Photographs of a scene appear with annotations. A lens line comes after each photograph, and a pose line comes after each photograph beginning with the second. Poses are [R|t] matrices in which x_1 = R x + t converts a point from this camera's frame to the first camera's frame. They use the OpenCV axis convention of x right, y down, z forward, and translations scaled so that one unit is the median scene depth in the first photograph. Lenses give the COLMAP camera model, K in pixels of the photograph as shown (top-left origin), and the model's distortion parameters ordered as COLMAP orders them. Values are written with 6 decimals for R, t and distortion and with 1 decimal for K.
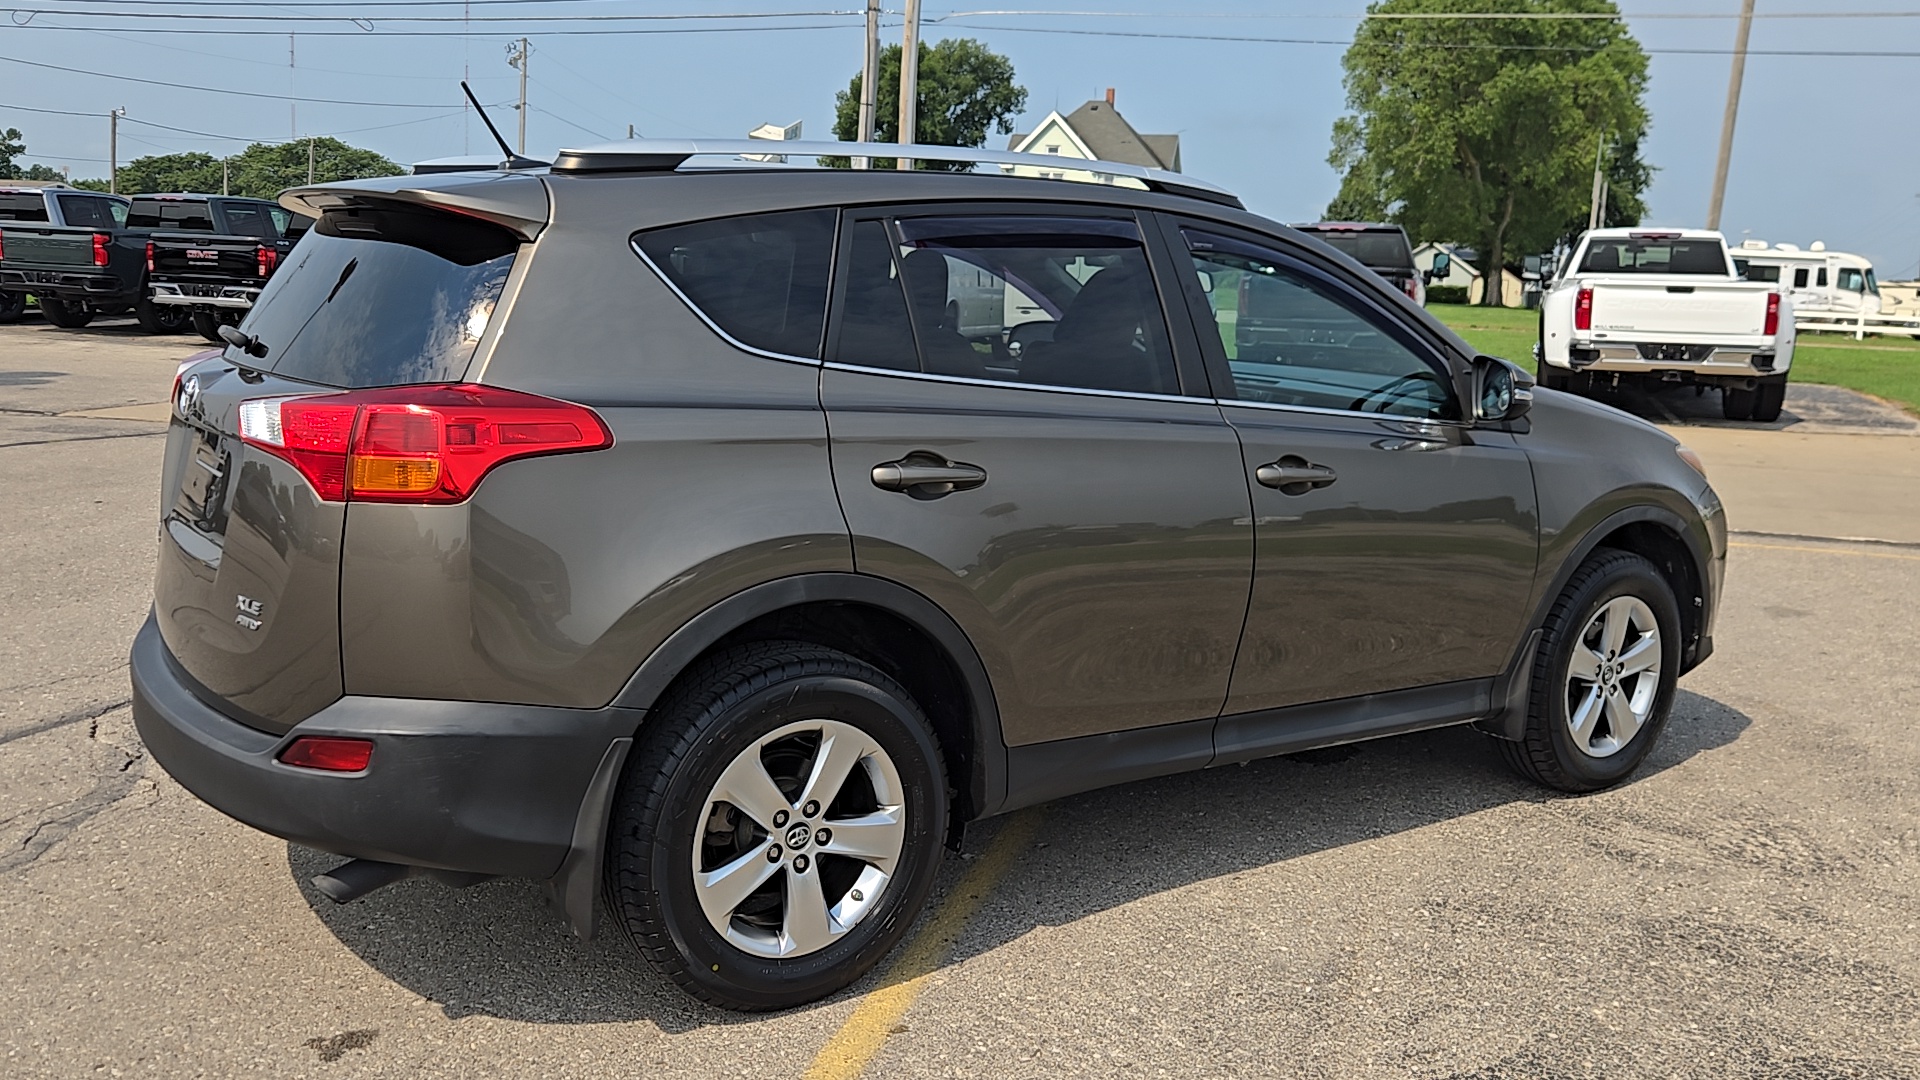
lens RADIAL K [[1610.8, 0, 961.4], [0, 1610.8, 528.5], [0, 0, 1]] dist [0.011416, -0.007904]
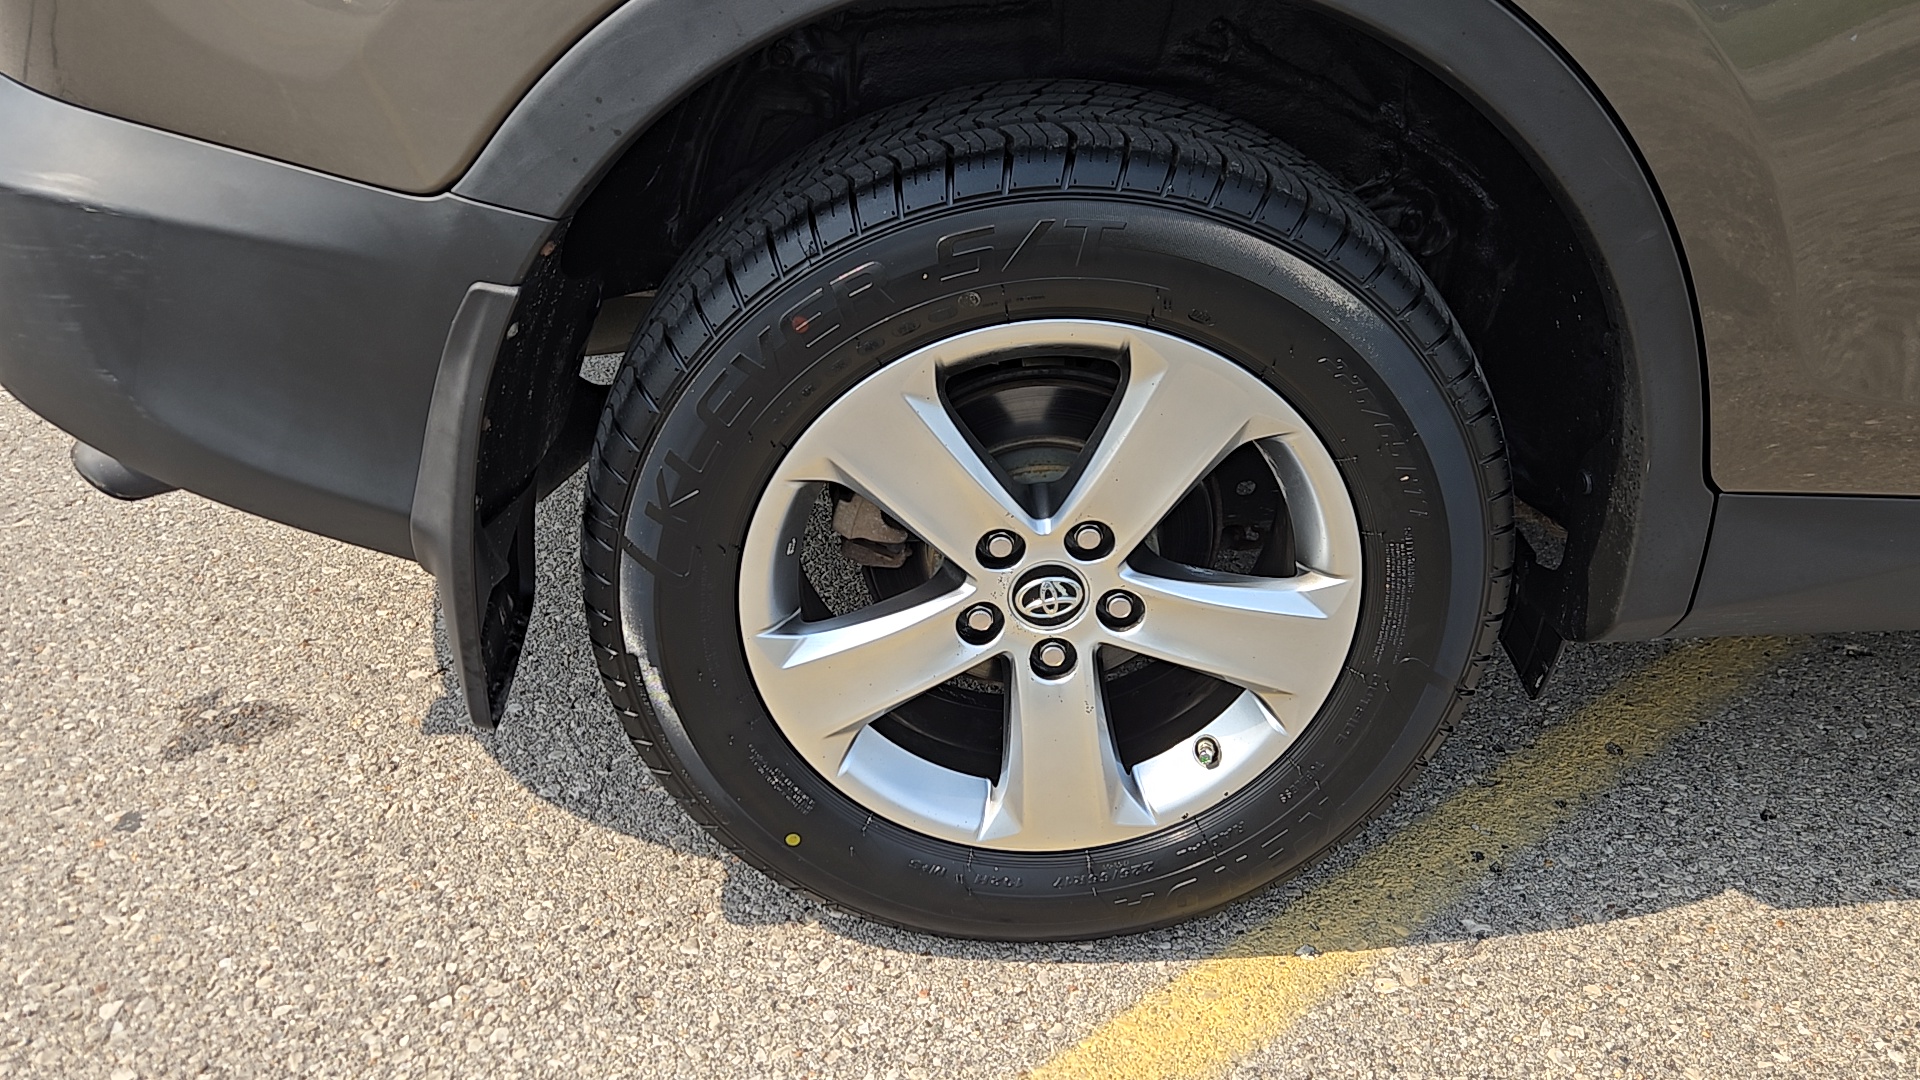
lens RADIAL K [[1610.8, 0, 947.4], [0, 1610.8, 538.4], [0, 0, 1]] dist [0.011416, -0.007904]
pose [[0.830136, 0.270627, -0.487478, 0.066722], [-0.089409, 0.927603, 0.362709, 0.035796], [0.550345, -0.257513, 0.794233, 0.668146]]
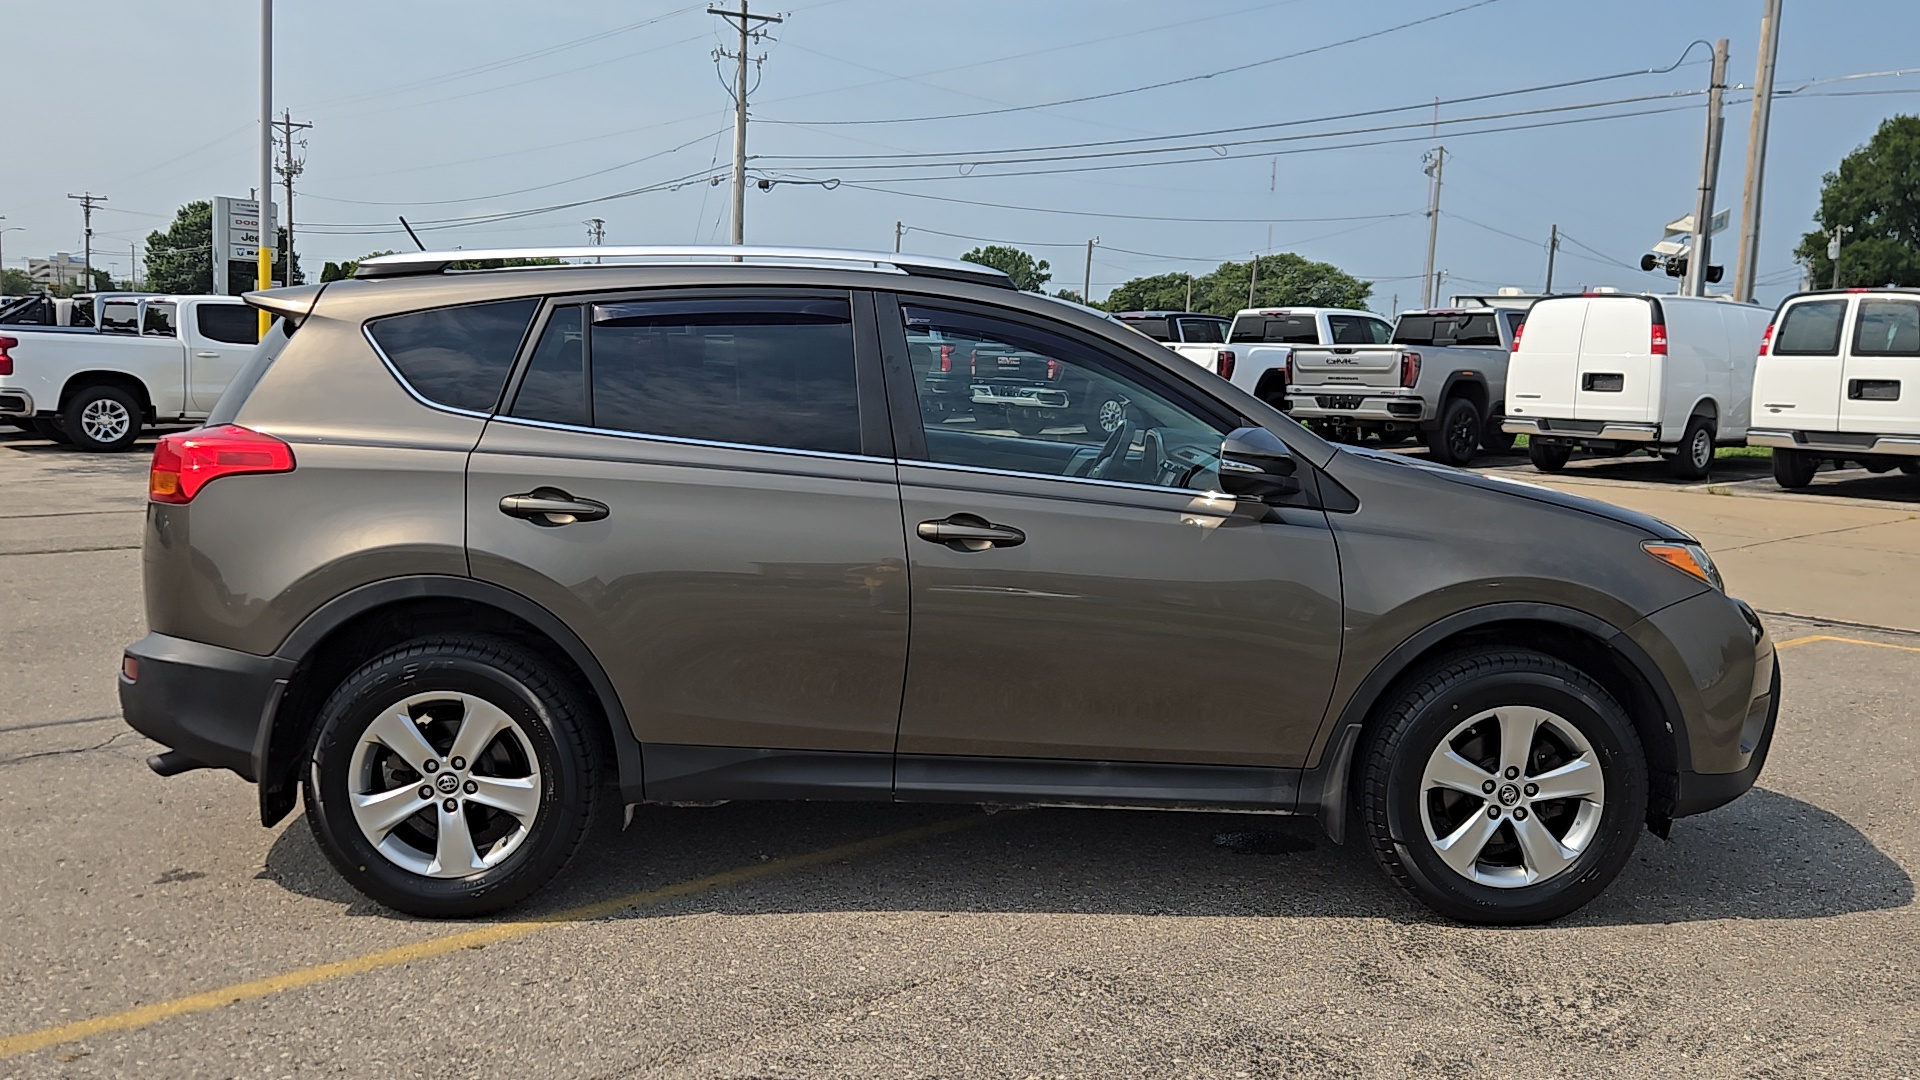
lens RADIAL K [[1610.8, 0, 948.8], [0, 1610.8, 523.9], [0, 0, 1]] dist [0.011416, -0.007904]
pose [[0.833886, 0.042755, -0.550279, 0.919198], [-0.079751, 0.995866, -0.043477, 0.009558], [0.546145, 0.080140, 0.833848, 0.129668]]
